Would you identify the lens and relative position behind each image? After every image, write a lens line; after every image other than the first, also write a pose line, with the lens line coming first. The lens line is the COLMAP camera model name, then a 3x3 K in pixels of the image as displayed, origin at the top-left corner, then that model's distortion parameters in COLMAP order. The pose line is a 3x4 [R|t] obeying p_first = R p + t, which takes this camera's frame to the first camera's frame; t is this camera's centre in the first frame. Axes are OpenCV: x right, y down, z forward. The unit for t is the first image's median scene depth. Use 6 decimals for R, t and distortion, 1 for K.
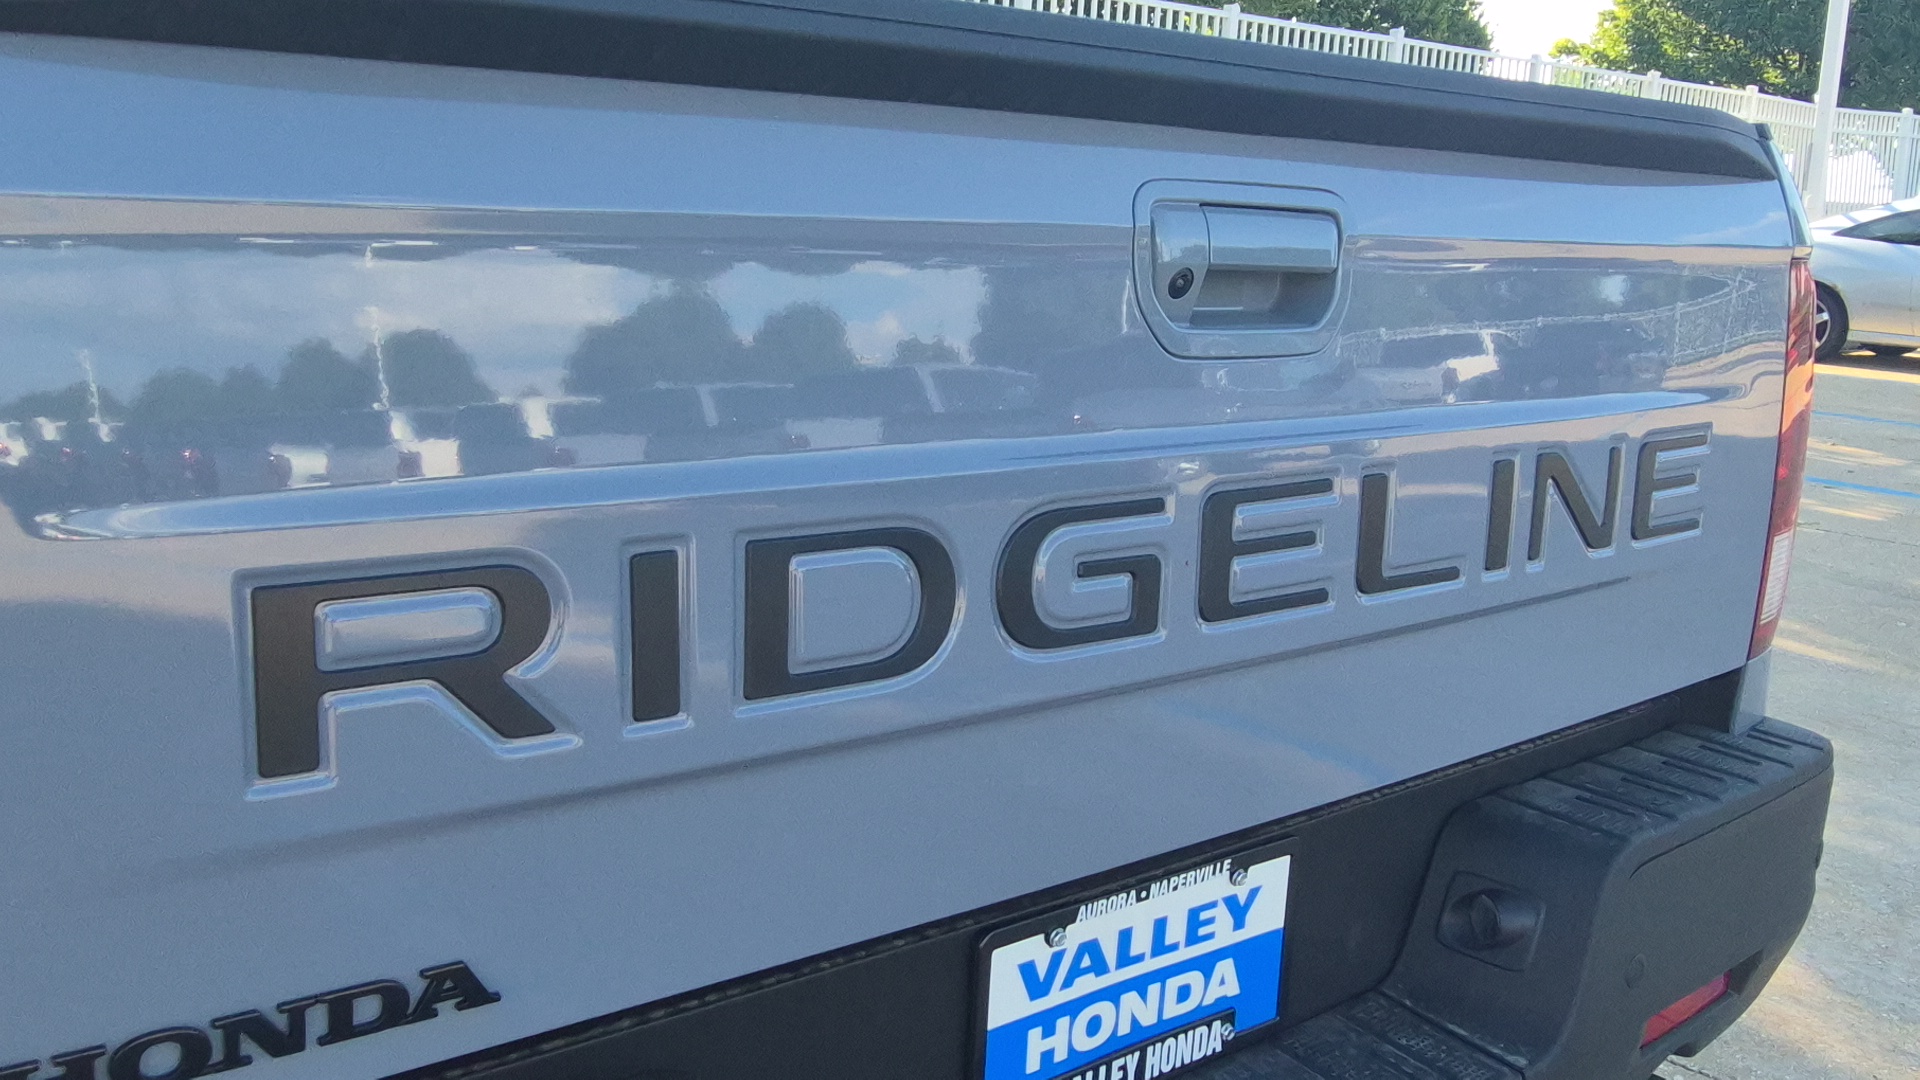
lens RADIAL K [[1669.7, 0, 970.1], [0, 1669.7, 531.9], [0, 0, 1]] dist [0.002762, -0.002608]
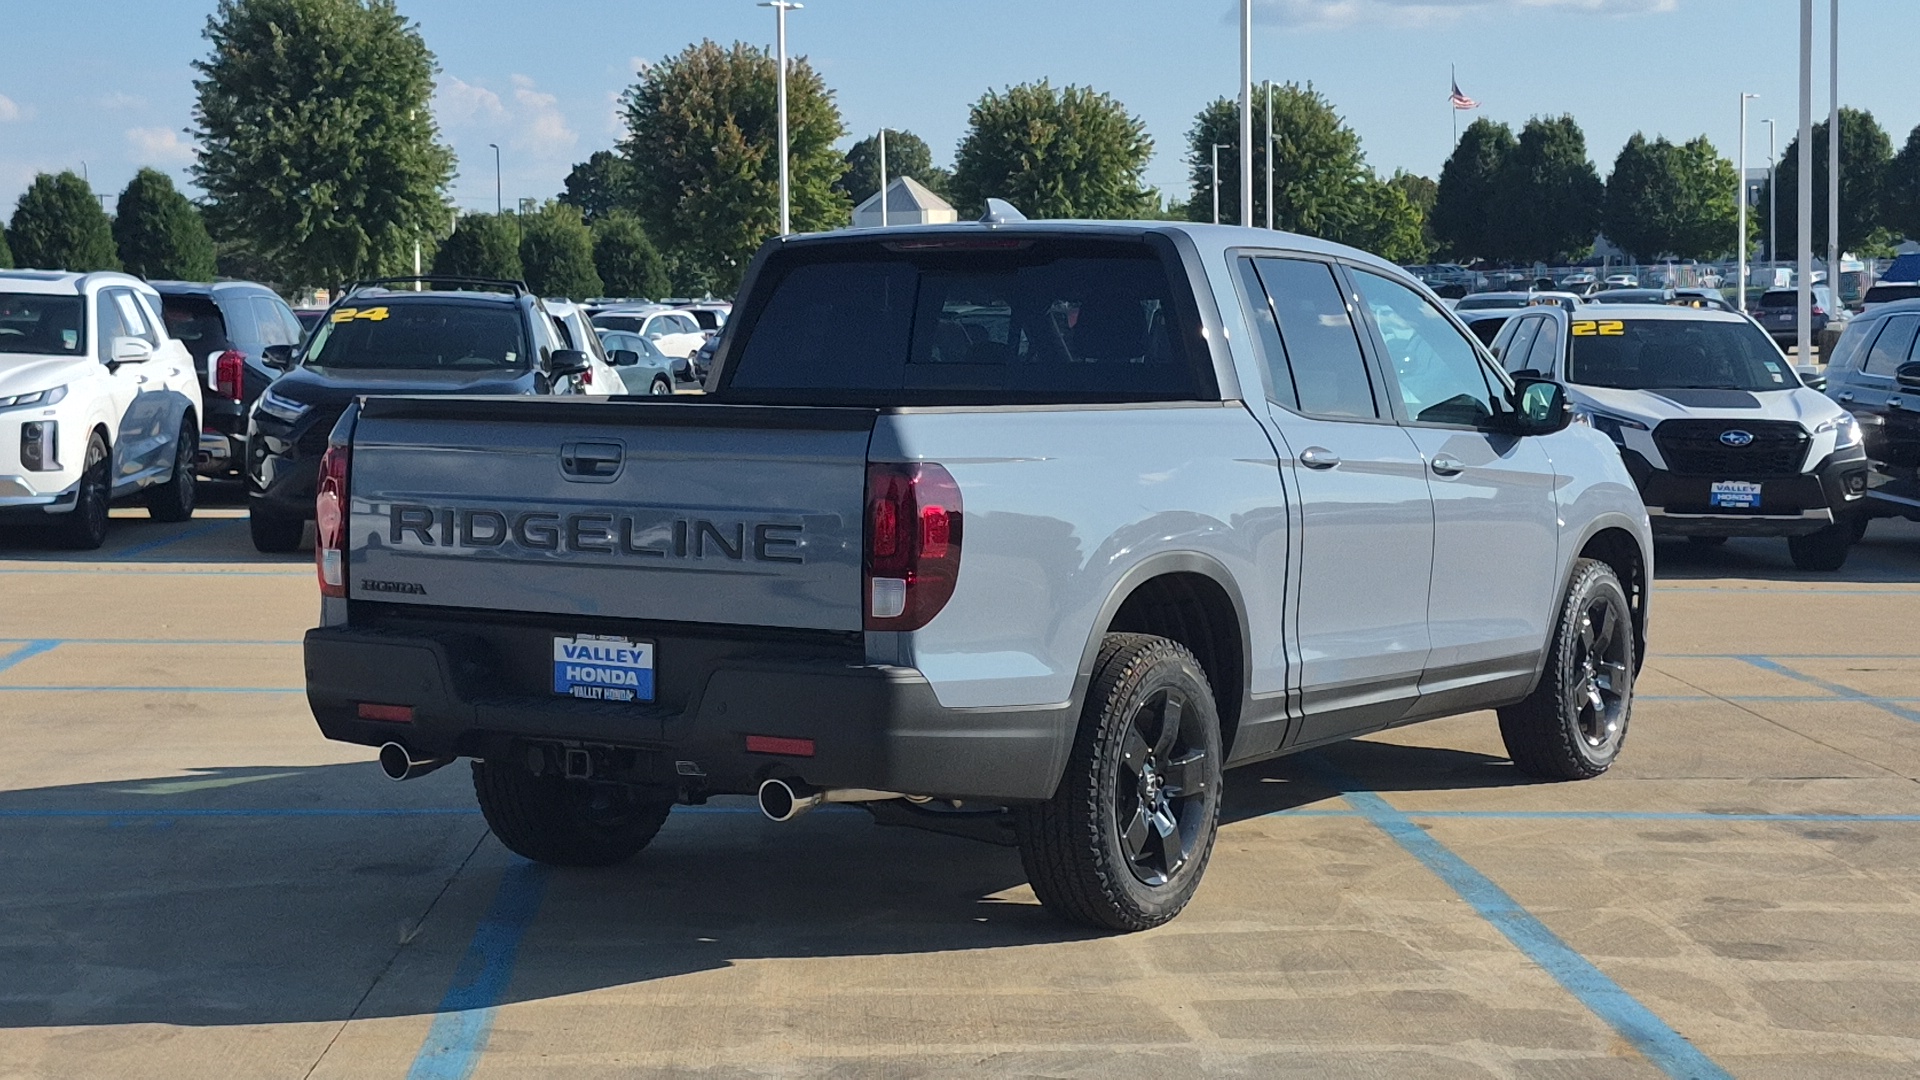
lens RADIAL K [[3210.9, 0, 950.3], [0, 3210.9, 546.6], [0, 0, 1]] dist [0.084727, 0.000000]
pose [[0.338686, 0.016711, -0.940751, 6.677982], [-0.179613, 0.982604, -0.047210, 0.215509], [0.923597, 0.184961, 0.335795, -0.610513]]
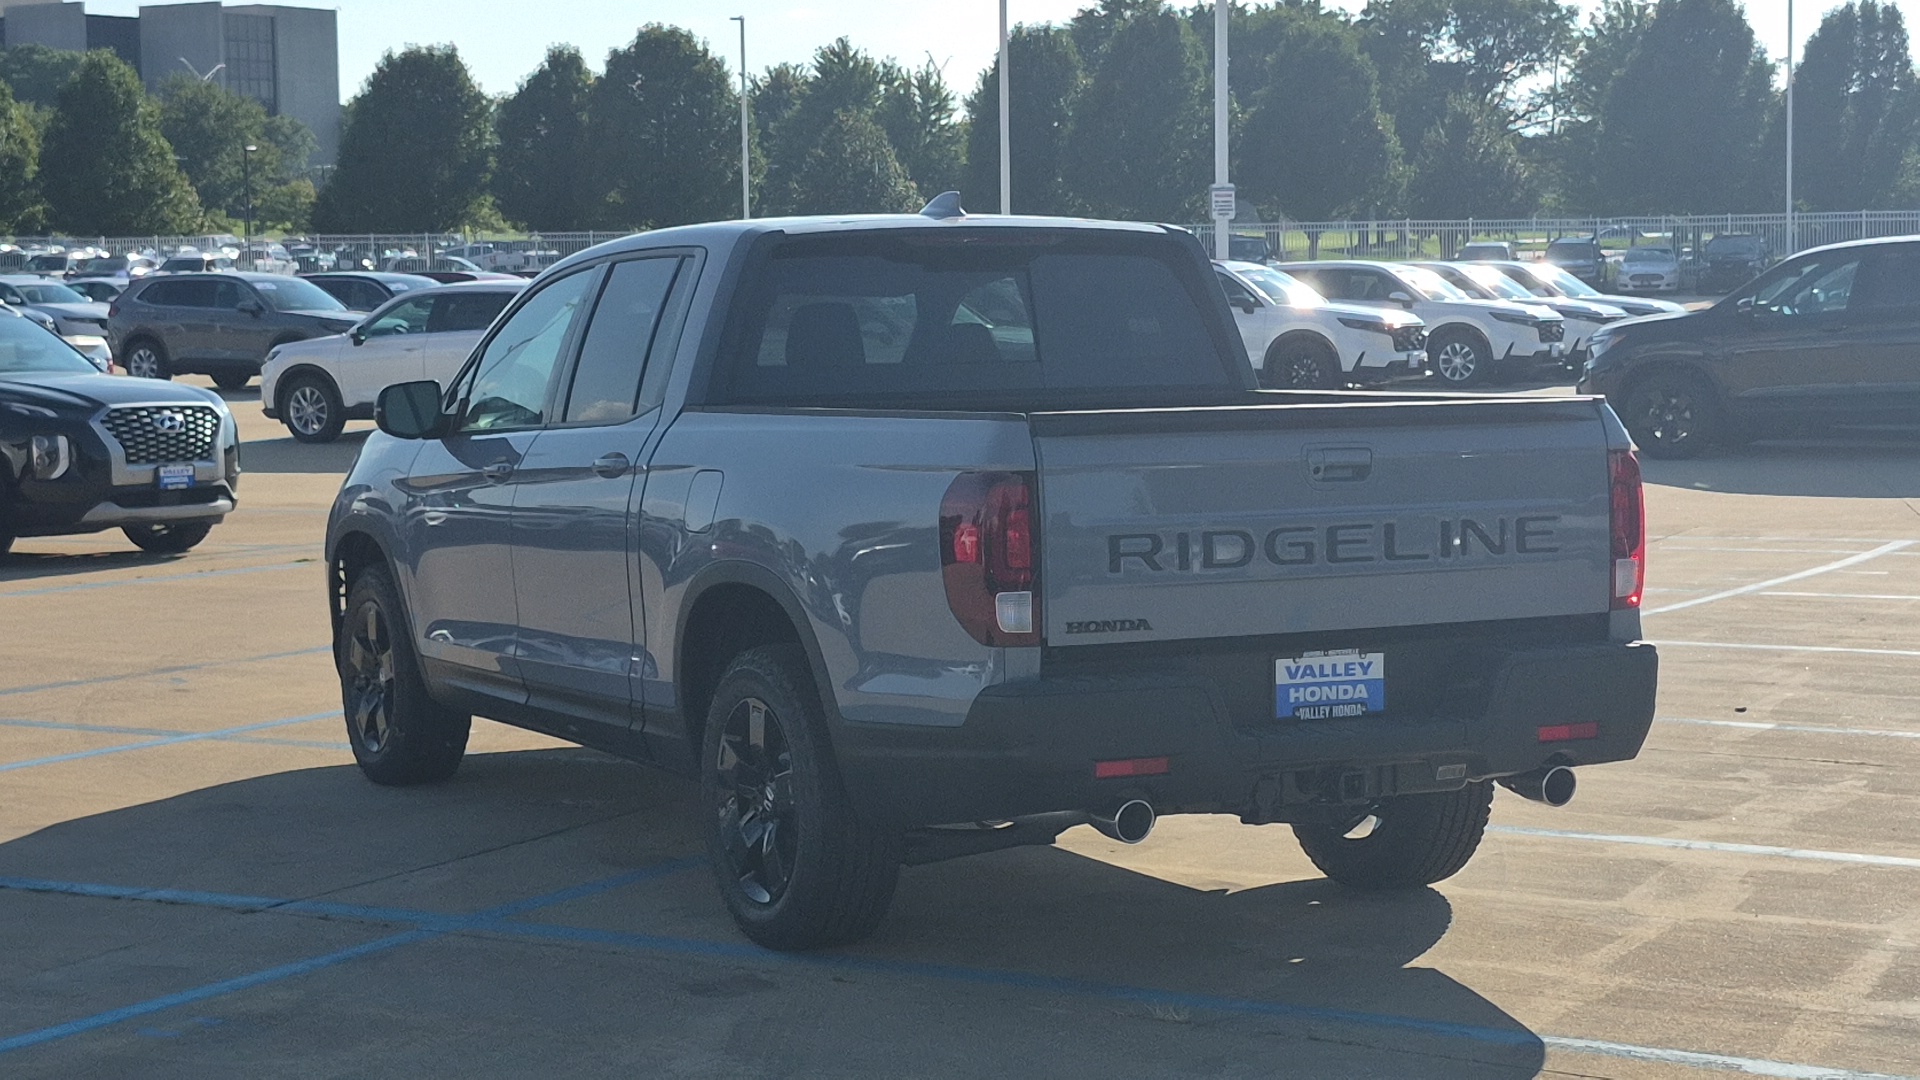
lens RADIAL K [[3210.9, 0, 956.6], [0, 3210.9, 529.8], [0, 0, 1]] dist [0.084727, 0.000000]
pose [[0.974734, -0.043130, -0.219164, 0.799206], [0.011960, 0.989851, -0.141603, 0.871044], [0.223047, 0.135404, 0.965358, -5.367877]]
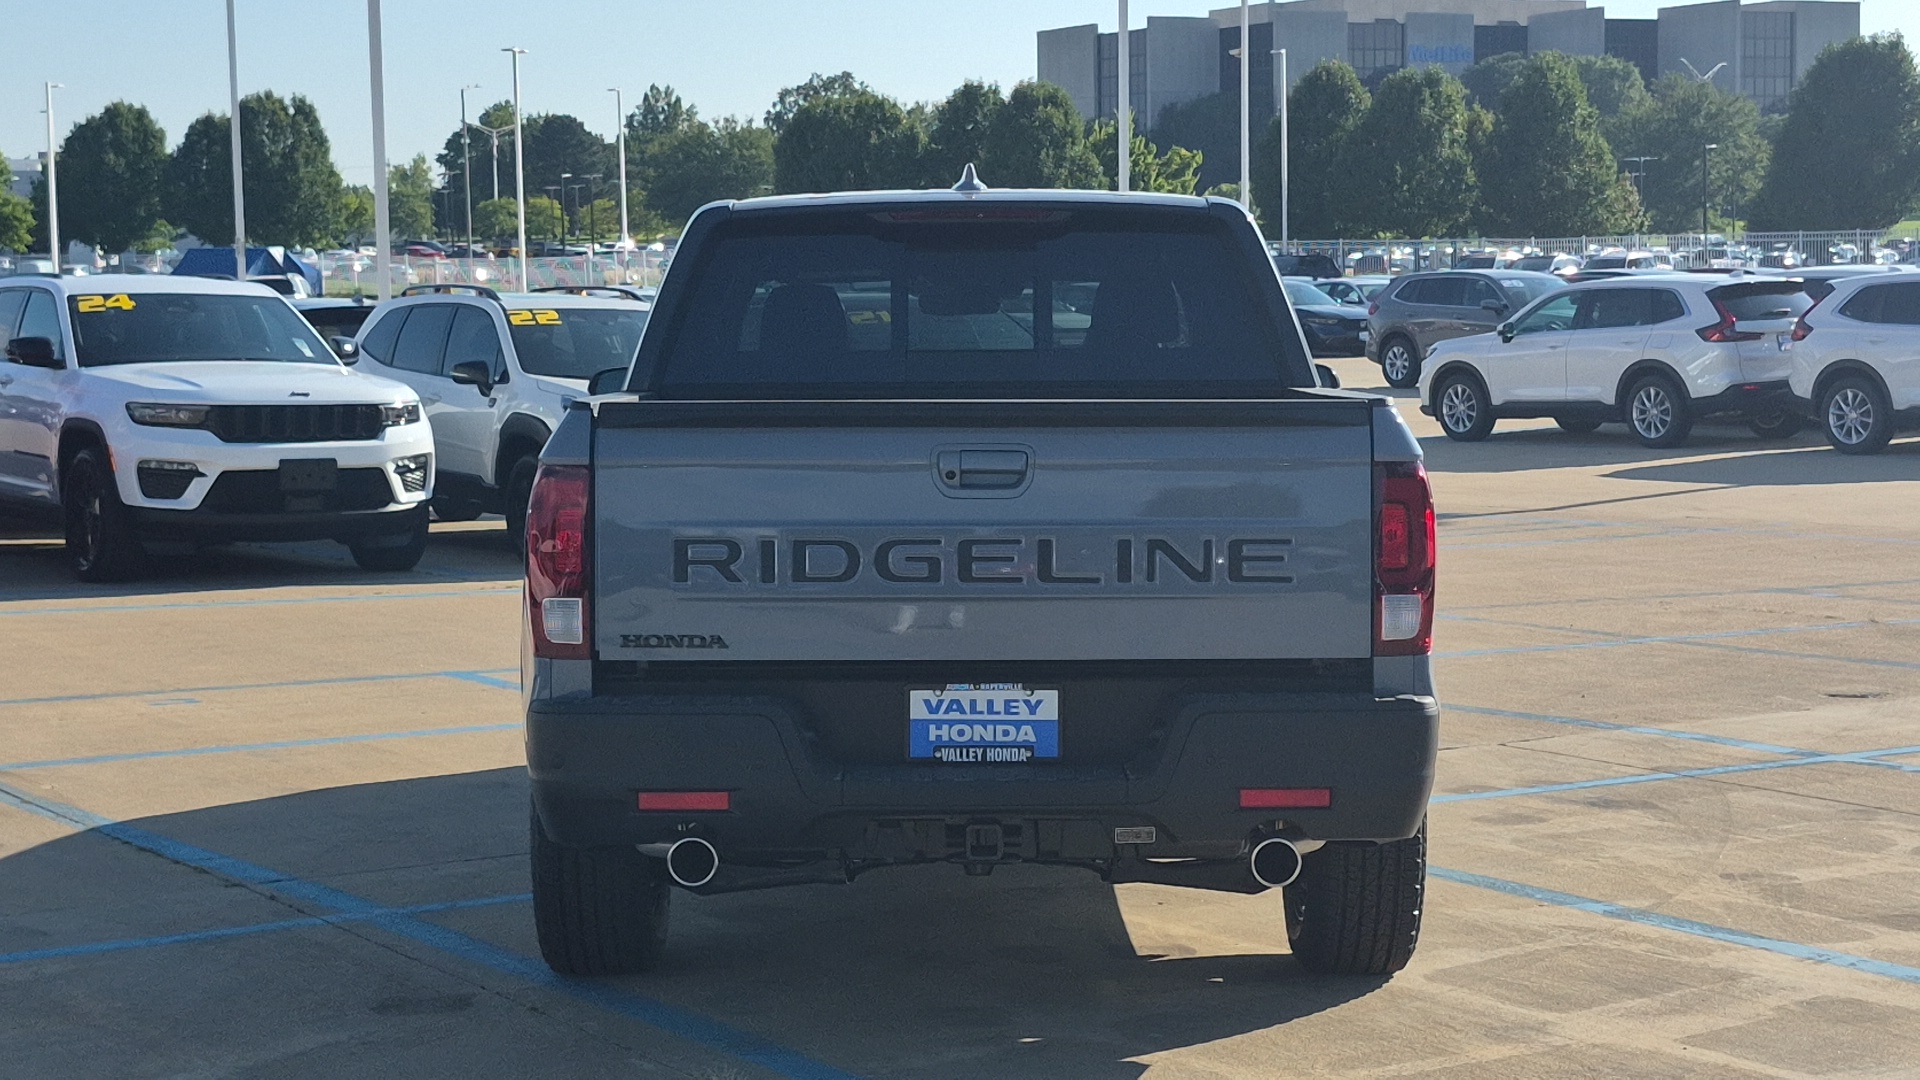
lens RADIAL K [[3210.9, 0, 958.7], [0, 3210.9, 541.2], [0, 0, 1]] dist [0.084727, 0.000000]
pose [[0.769355, -0.008734, -0.638762, 3.614788], [-0.088450, 0.988819, -0.120054, 0.636192], [0.632668, 0.148863, 0.759981, -3.260113]]
